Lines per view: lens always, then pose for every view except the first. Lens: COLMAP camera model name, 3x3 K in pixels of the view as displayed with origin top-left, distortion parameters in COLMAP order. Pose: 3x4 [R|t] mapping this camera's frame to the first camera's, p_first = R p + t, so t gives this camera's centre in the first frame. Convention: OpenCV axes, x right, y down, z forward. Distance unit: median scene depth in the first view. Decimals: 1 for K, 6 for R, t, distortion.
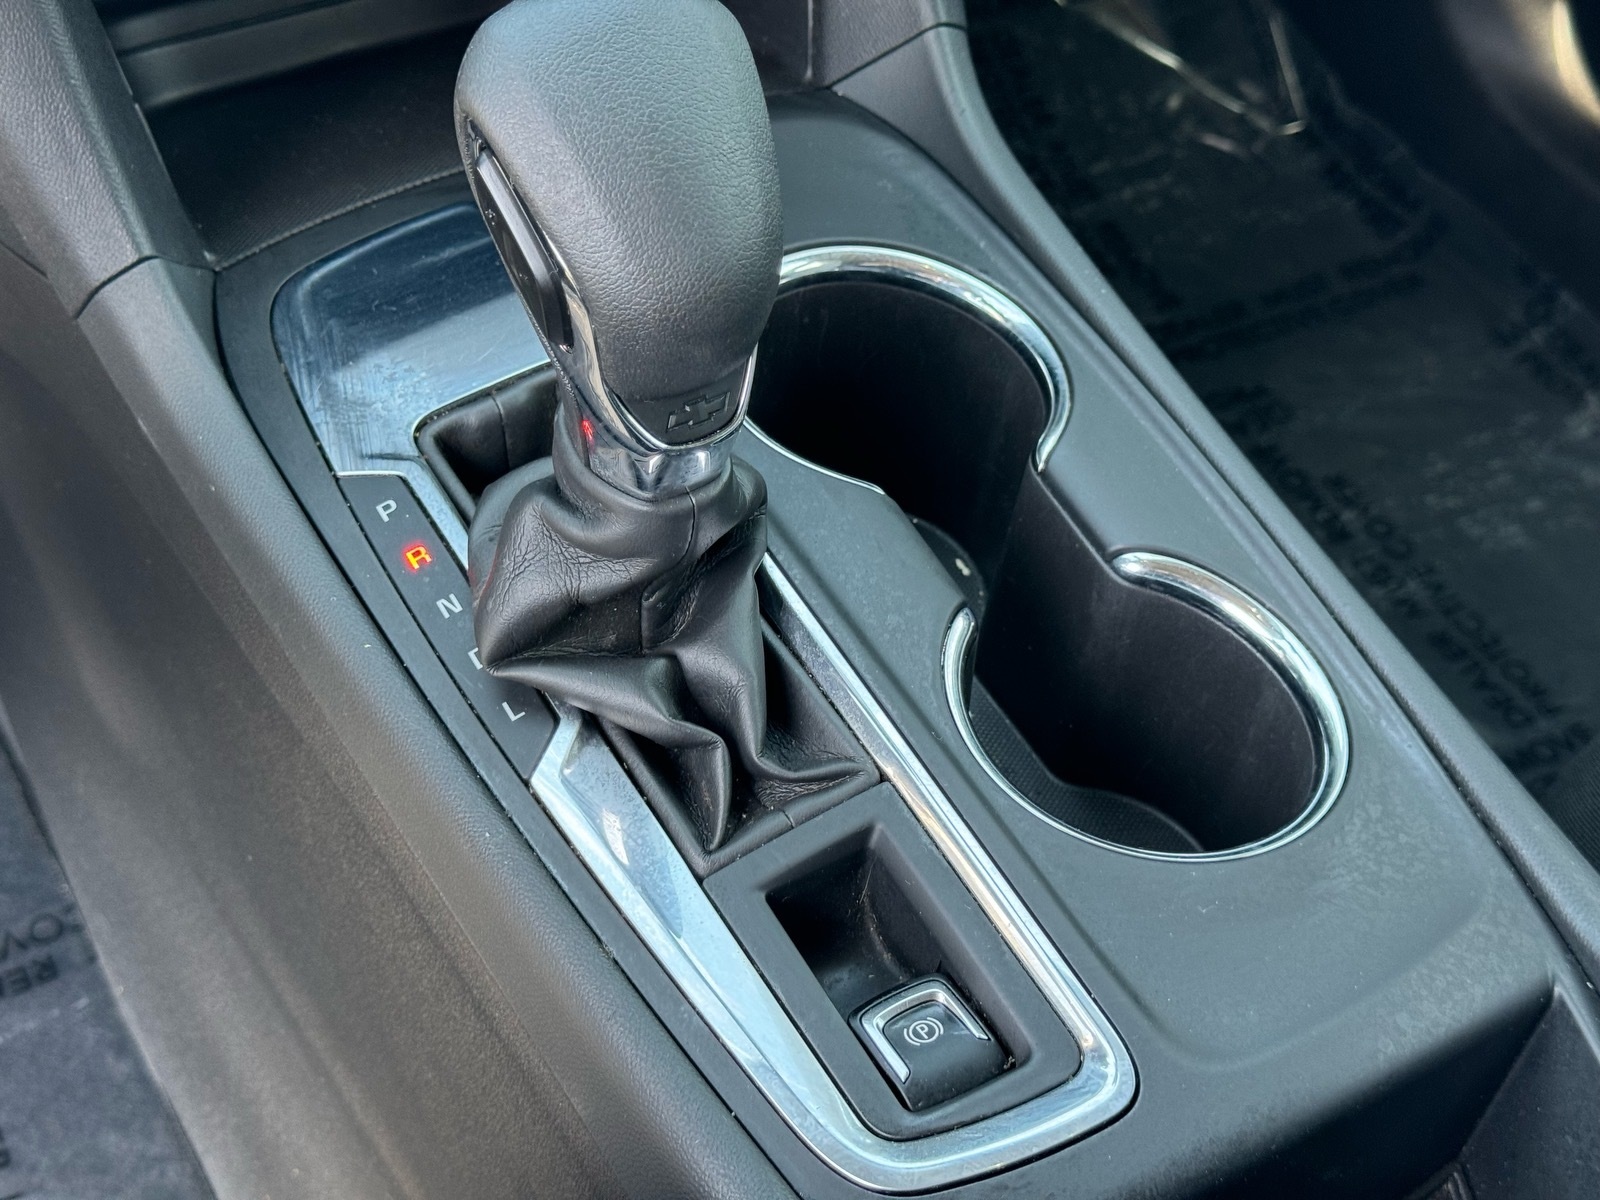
lens RADIAL K [[2331.4, 0, 803.6], [0, 2331.4, 610.3], [0, 0, 1]] dist [0.196895, -0.597131]
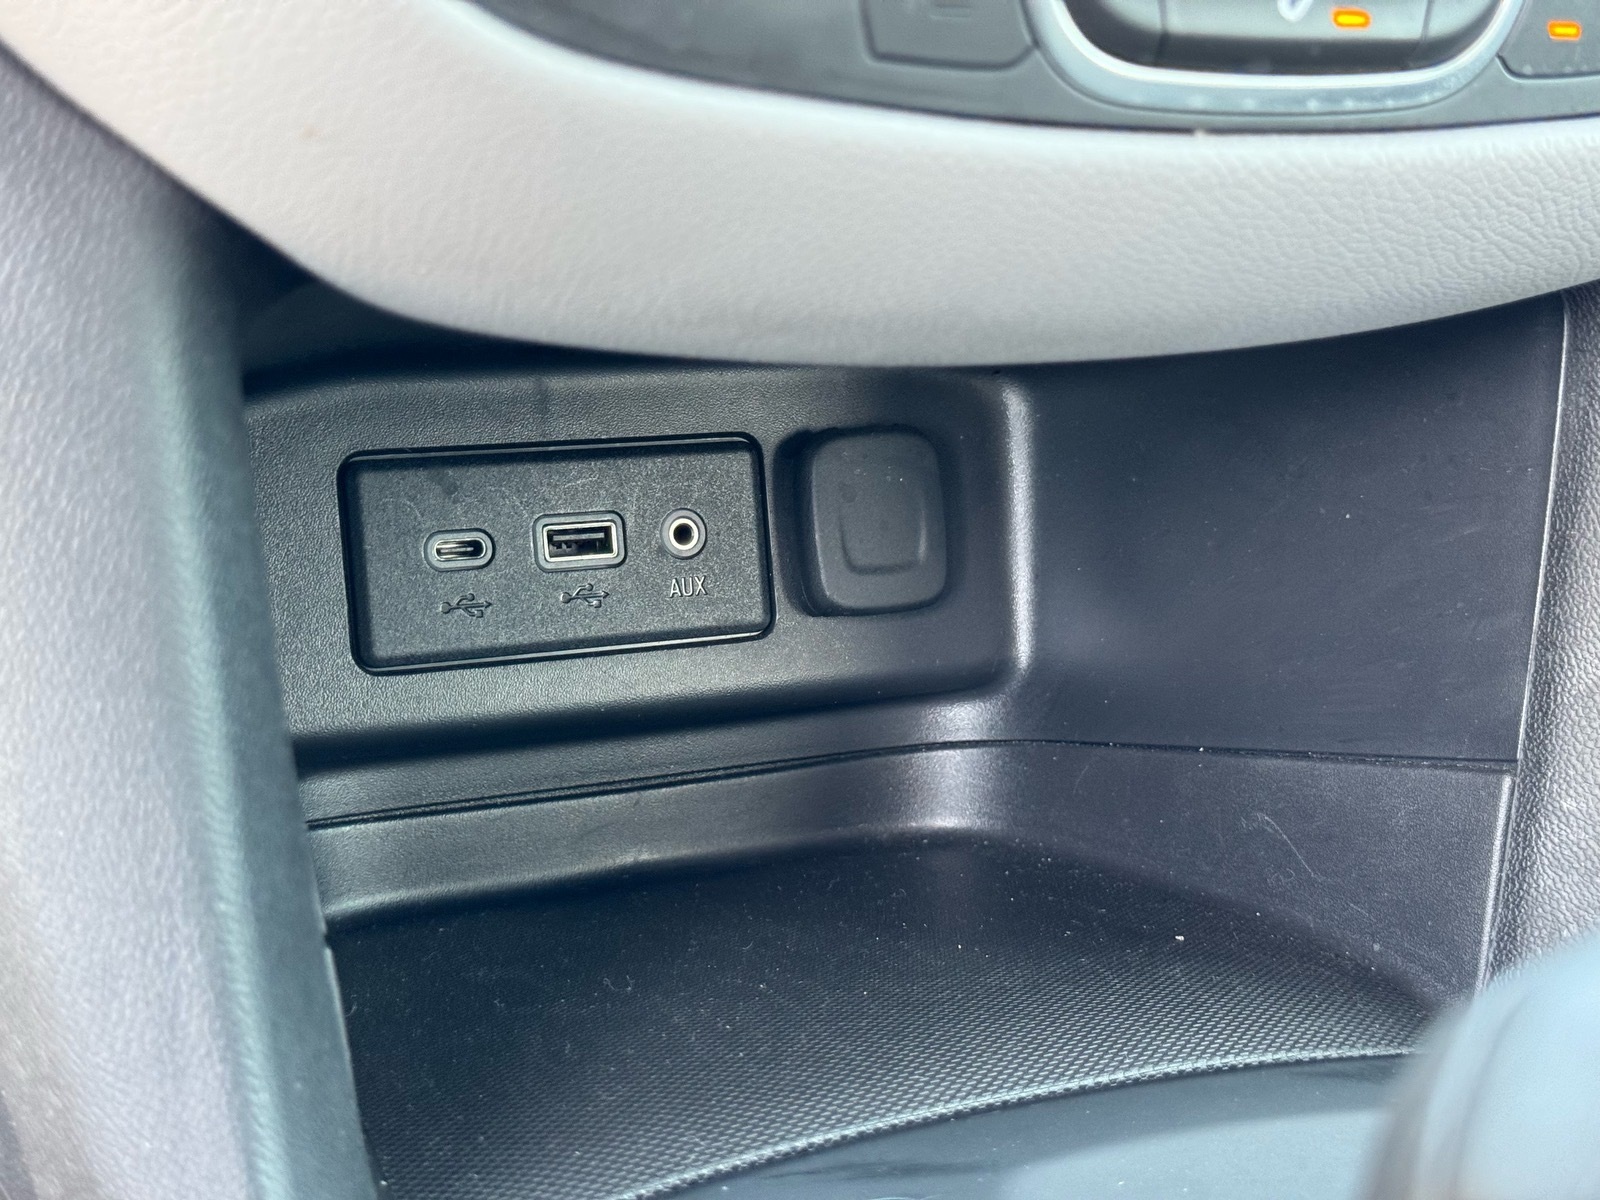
lens RADIAL K [[2331.4, 0, 803.6], [0, 2331.4, 610.3], [0, 0, 1]] dist [0.196895, -0.597131]
pose [[0.989738, 0.134020, -0.049574, -0.175316], [-0.142871, 0.934444, -0.326193, -0.139335], [0.002608, 0.329929, 0.944002, 0.528211]]
